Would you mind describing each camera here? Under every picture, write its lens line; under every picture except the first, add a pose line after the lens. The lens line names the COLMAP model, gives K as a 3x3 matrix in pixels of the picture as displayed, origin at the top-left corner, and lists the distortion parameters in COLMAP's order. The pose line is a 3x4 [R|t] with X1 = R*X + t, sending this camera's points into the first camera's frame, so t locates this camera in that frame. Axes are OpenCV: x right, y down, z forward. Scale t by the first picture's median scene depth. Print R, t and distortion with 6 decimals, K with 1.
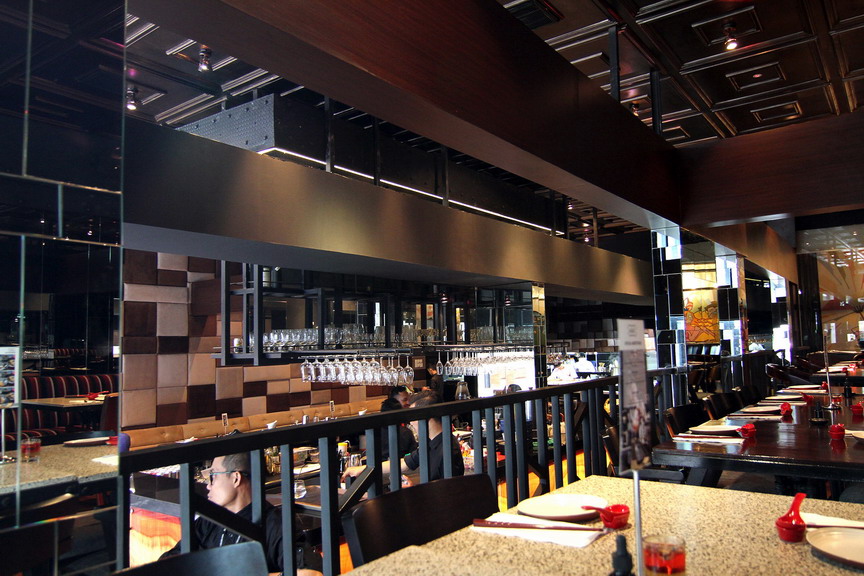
lens RADIAL K [[646.4, 0, 431.4], [0, 646.4, 290.2], [0, 0, 1]] dist [0.001545, 0.000034]
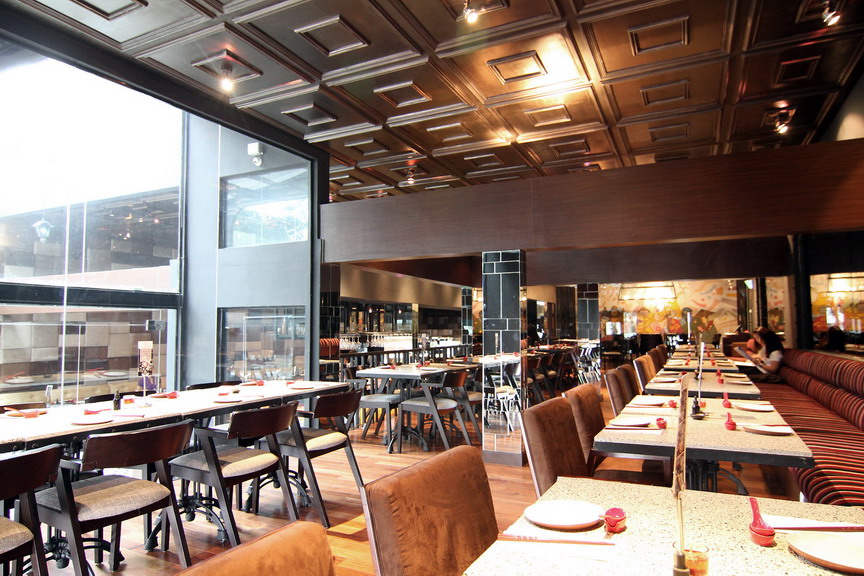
lens RADIAL K [[538.3, 0, 430.6], [0, 538.3, 289.9], [0, 0, 1]] dist [0.000505, 0.000003]
pose [[0.981678, 0.029195, 0.188296, -0.102522], [-0.030854, 0.999507, 0.005884, -0.060106], [-0.188031, -0.011586, 0.982095, -0.640852]]
